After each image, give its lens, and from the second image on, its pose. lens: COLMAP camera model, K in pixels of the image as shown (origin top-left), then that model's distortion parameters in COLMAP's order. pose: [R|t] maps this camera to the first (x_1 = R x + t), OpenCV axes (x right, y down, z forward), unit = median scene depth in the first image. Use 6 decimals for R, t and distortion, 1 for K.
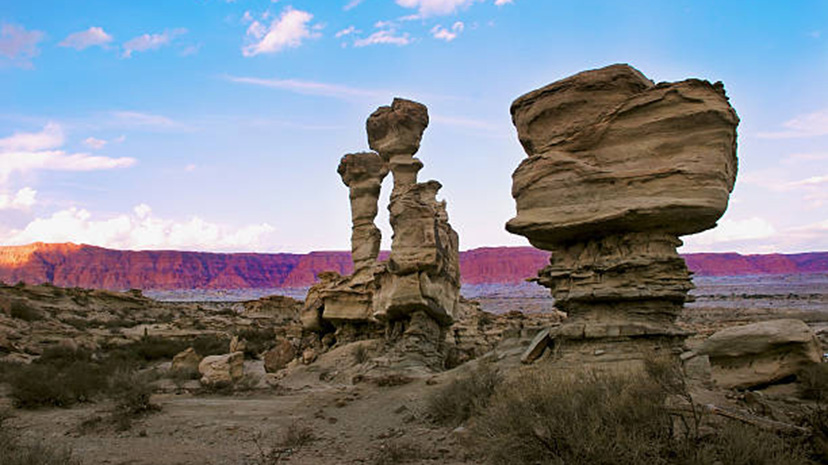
lens RADIAL K [[624.8, 0, 413.3], [0, 624.8, 216.5], [0, 0, 1]] dist [-0.116870, 0.006105]
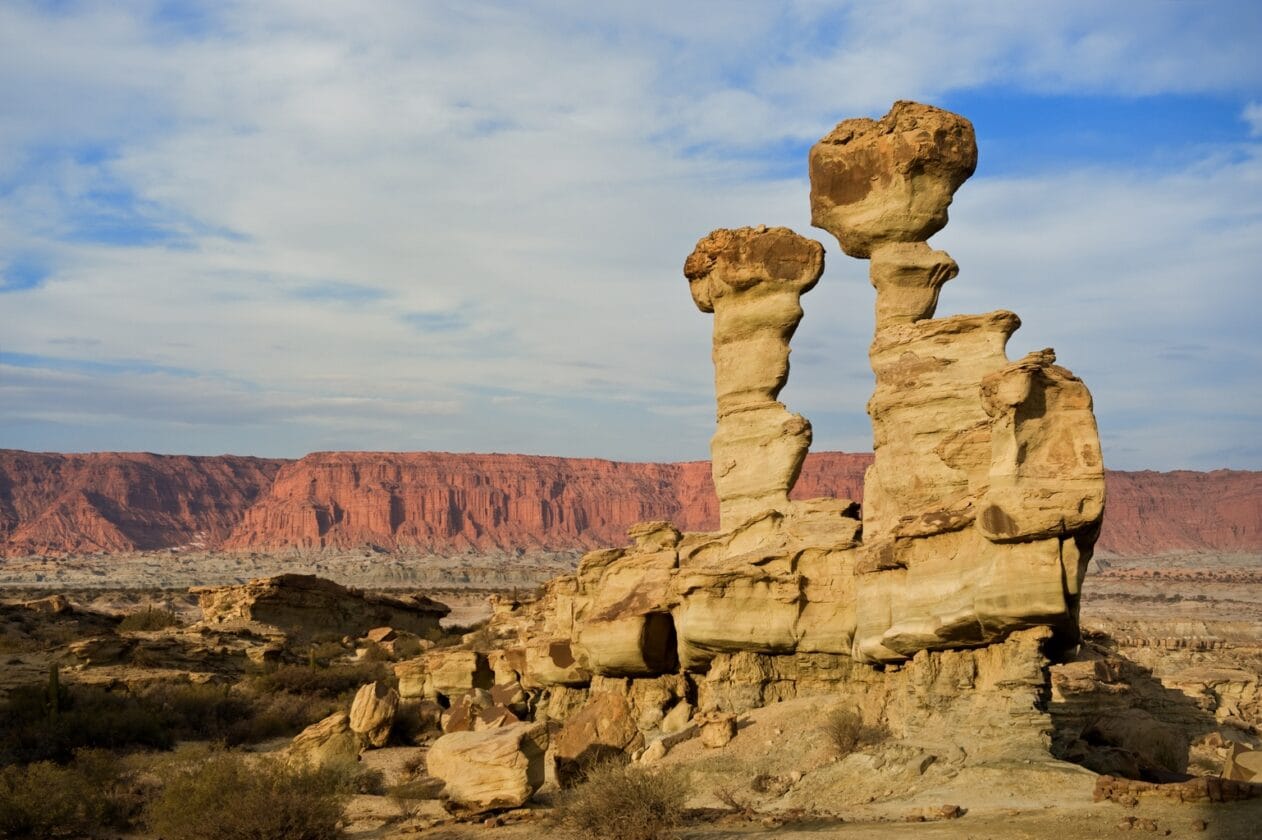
lens RADIAL K [[1696.8, 0, 631.0], [0, 1696.8, 420.0], [0, 0, 1]] dist [0.137651, -0.012745]
pose [[0.999088, 0.025064, 0.034569, -0.324950], [-0.026195, 0.999123, 0.032660, -0.021502], [-0.033720, -0.033535, 0.998869, -0.147373]]
